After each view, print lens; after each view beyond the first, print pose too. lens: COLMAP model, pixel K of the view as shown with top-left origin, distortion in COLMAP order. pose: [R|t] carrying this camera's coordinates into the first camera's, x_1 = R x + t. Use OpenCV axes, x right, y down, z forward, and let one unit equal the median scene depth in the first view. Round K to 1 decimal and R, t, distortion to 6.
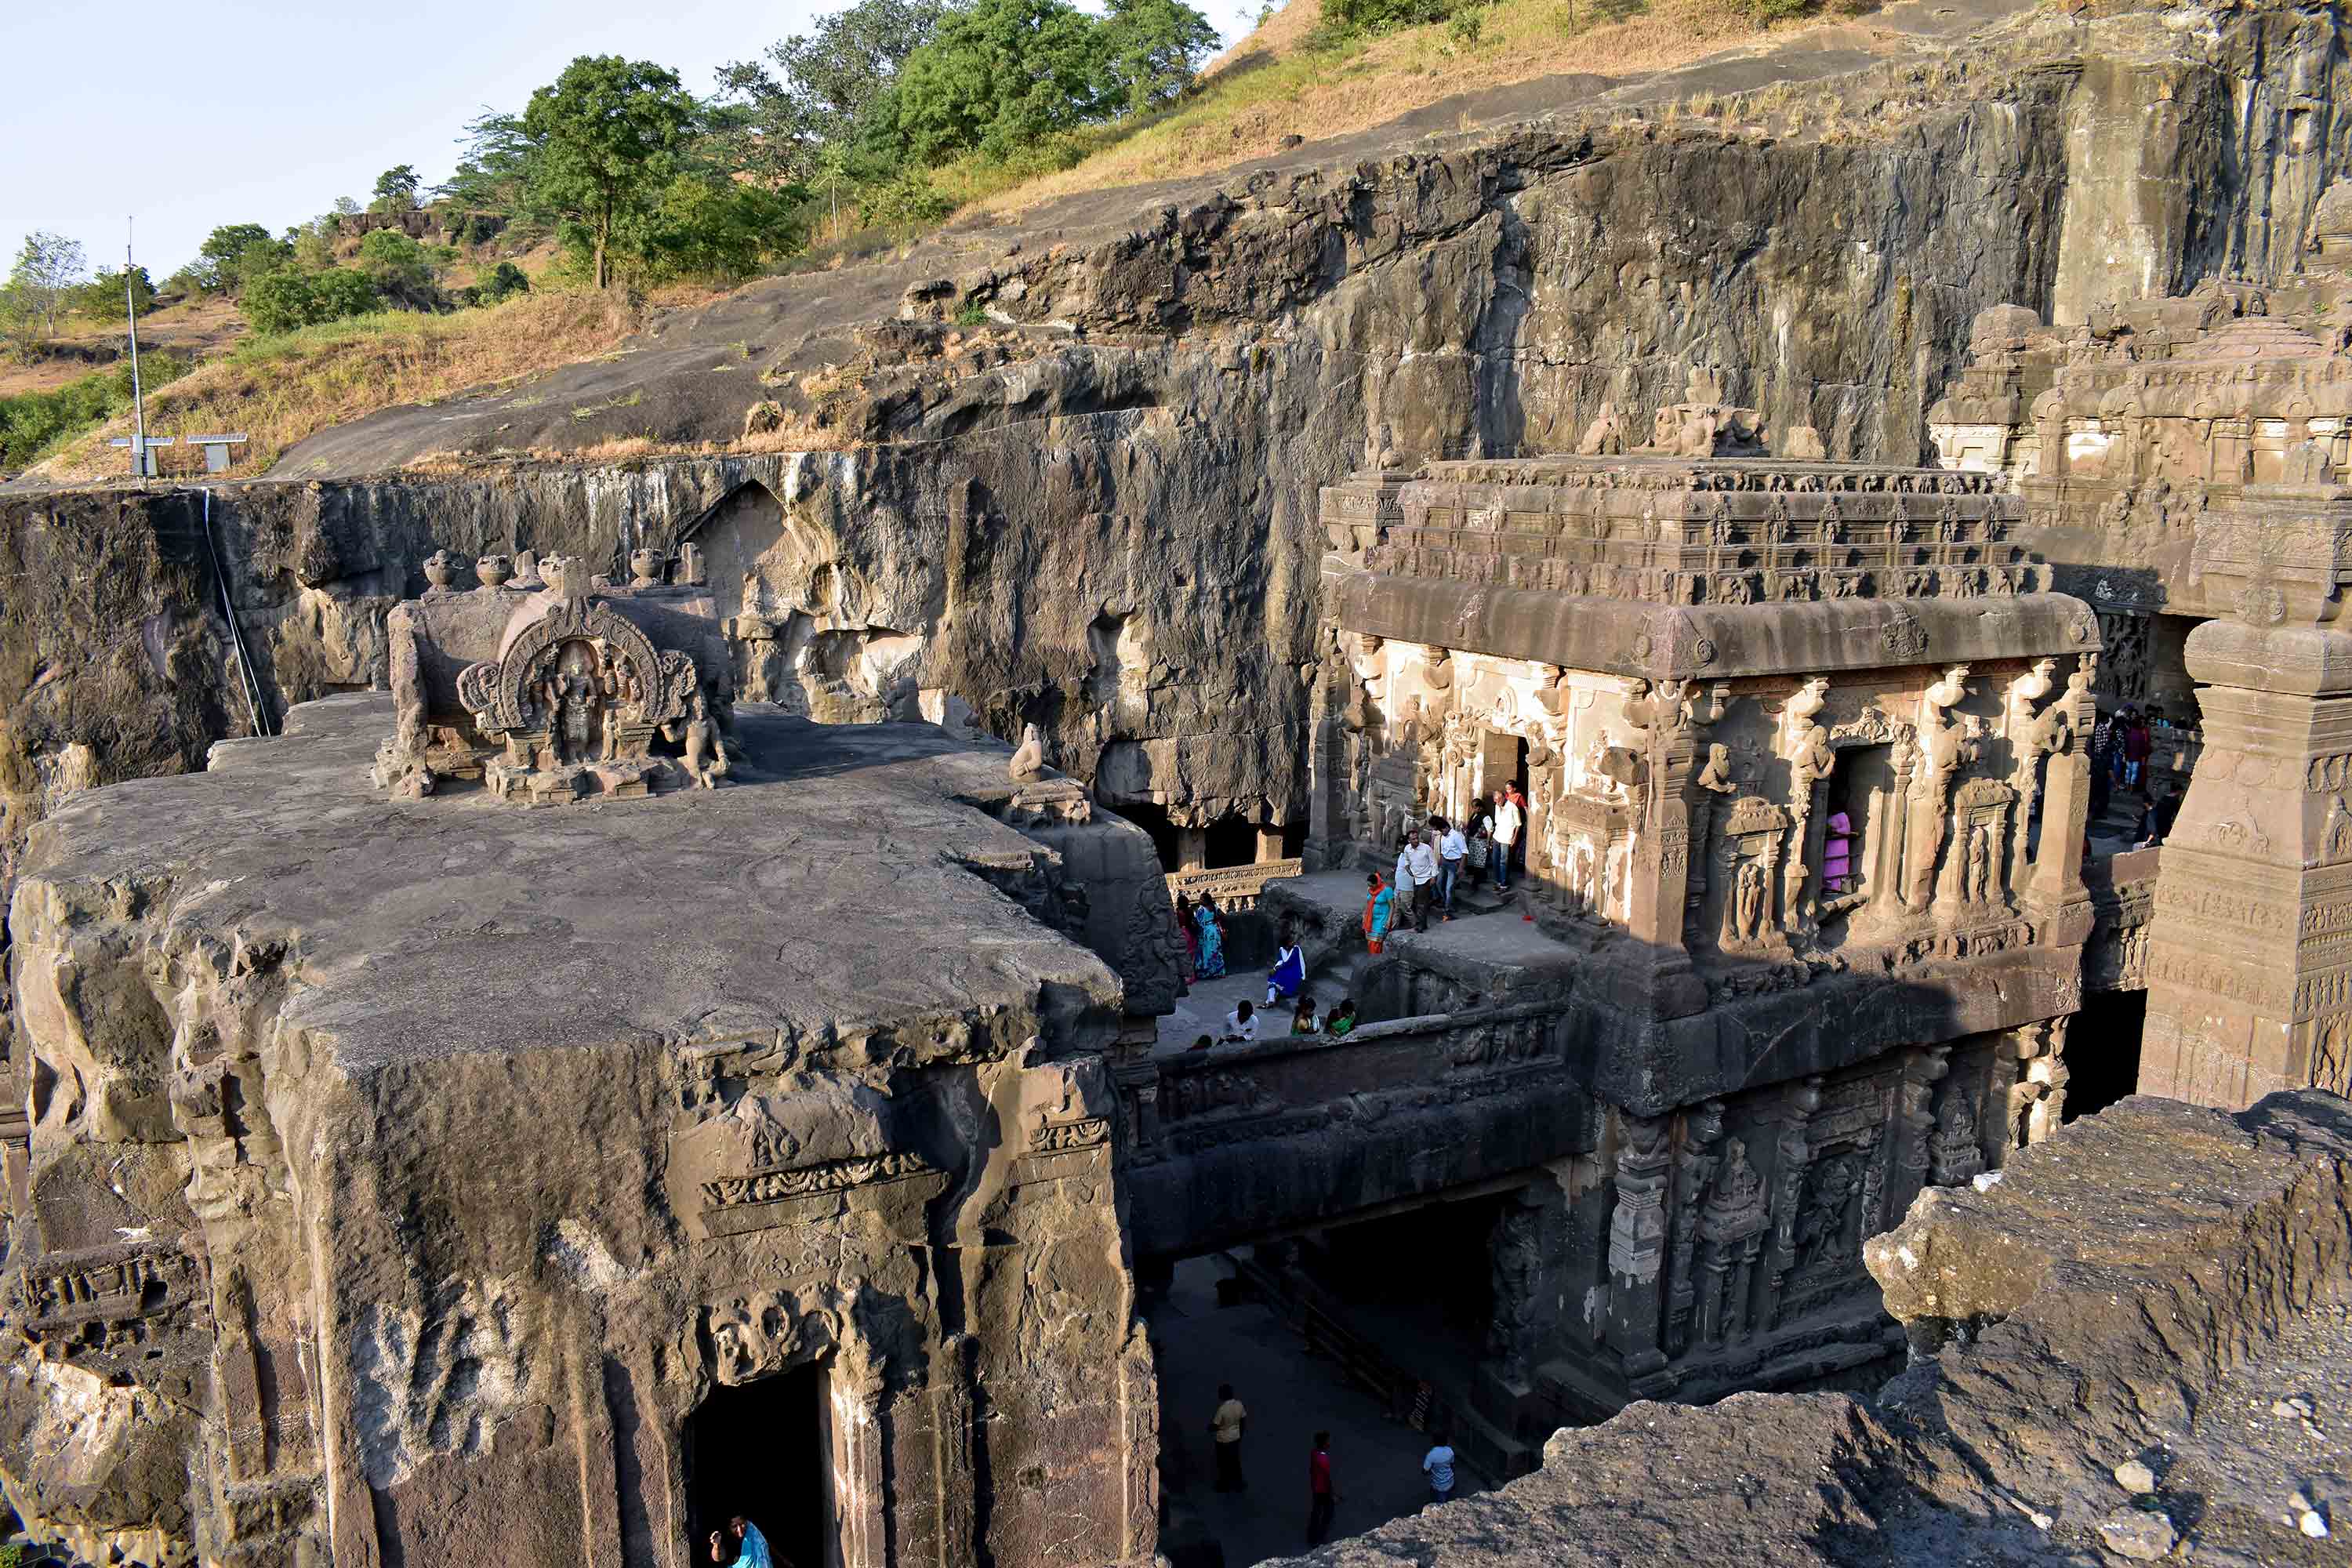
lens RADIAL K [[1847.6, 0, 1176.0], [0, 1847.6, 784.0], [0, 0, 1]] dist [-0.074760, 0.000819]
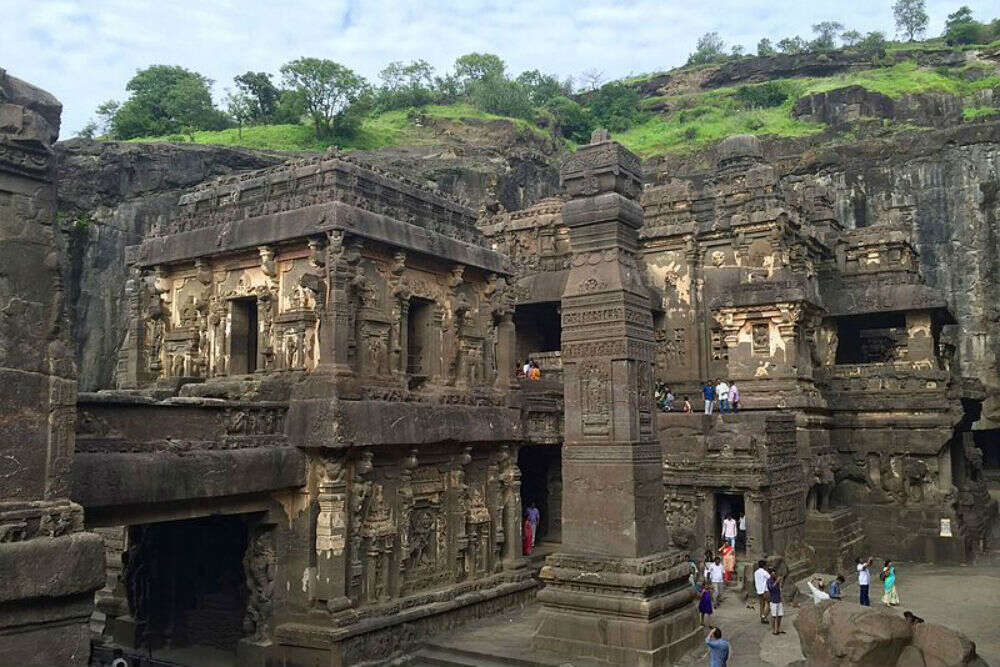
lens RADIAL K [[866.2, 0, 500.0], [0, 866.2, 333.5], [0, 0, 1]] dist [0.043605, -0.003703]
pose [[0.871282, 0.039805, 0.489165, -0.032940], [0.098665, 0.962150, -0.254032, 0.286210], [-0.480762, 0.269597, 0.834377, 0.137402]]
